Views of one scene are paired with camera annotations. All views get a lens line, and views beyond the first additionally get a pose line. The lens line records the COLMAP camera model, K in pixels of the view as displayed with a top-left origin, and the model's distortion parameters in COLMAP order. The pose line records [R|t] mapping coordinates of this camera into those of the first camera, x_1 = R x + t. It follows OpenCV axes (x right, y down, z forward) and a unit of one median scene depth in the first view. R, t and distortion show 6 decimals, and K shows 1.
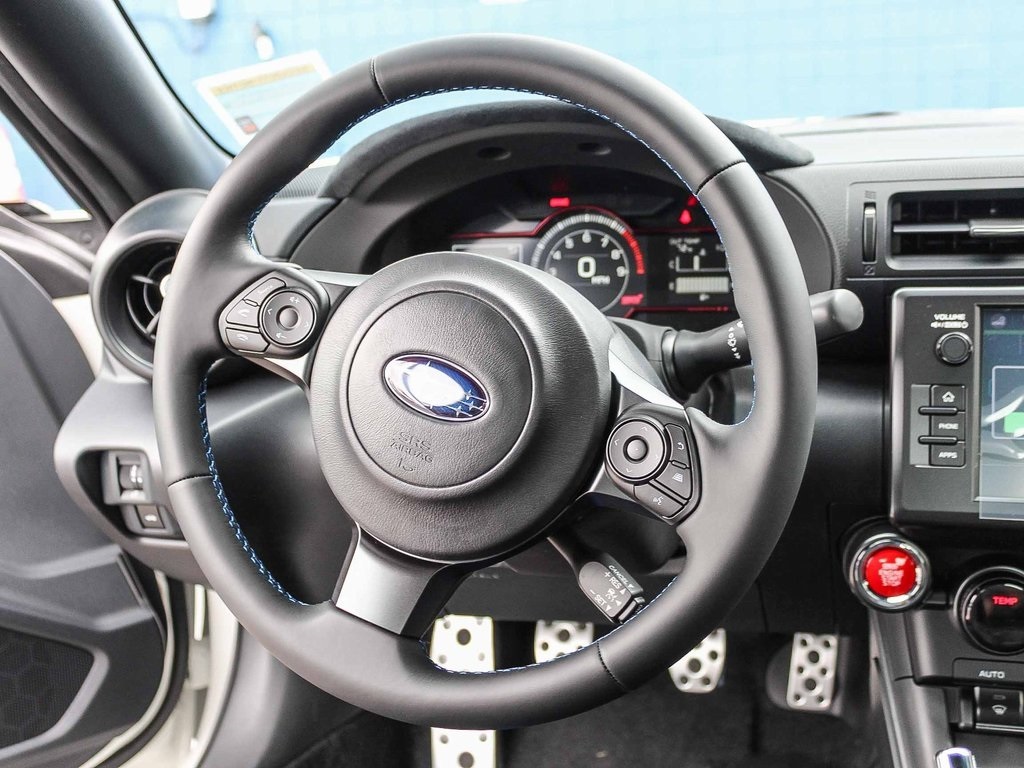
lens RADIAL K [[1145.8, 0, 512.0], [0, 1145.8, 384.0], [0, 0, 1]] dist [-0.008998, -0.005461]
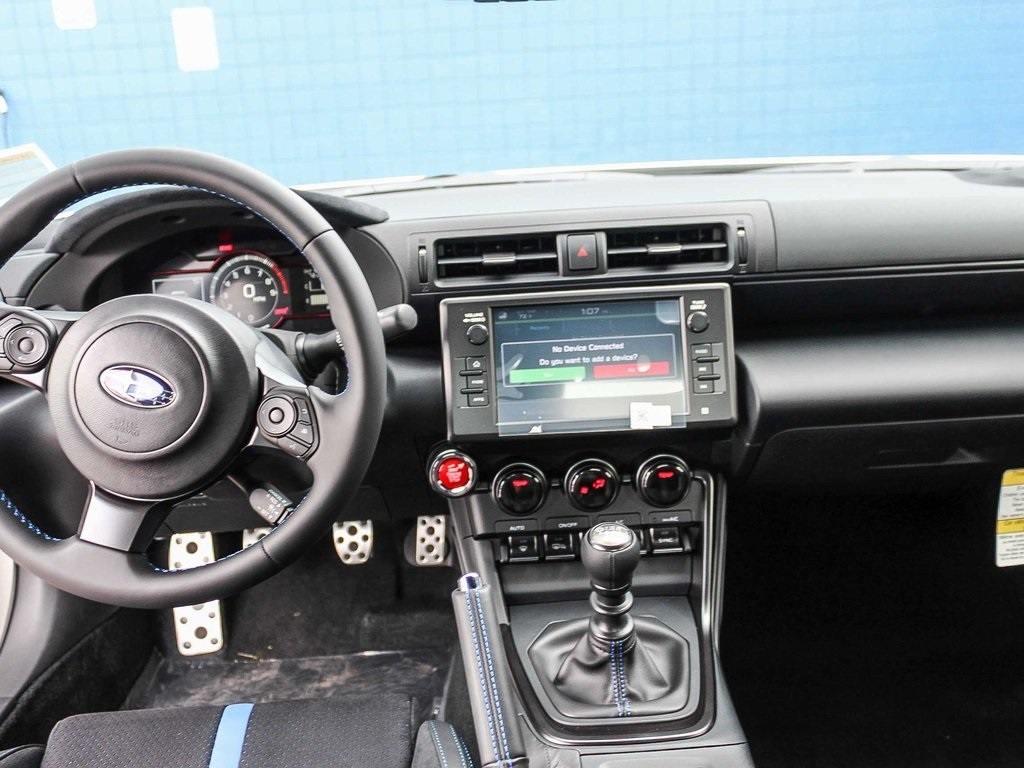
lens RADIAL K [[902.9, 0, 512.0], [0, 902.9, 370.5], [0, 0, 1]] dist [-0.000958, 0.005545]
pose [[0.961617, -0.079963, 0.262487, 0.089013], [0.068332, 0.996245, 0.053157, -0.043753], [-0.265752, -0.033181, 0.963470, -0.252779]]
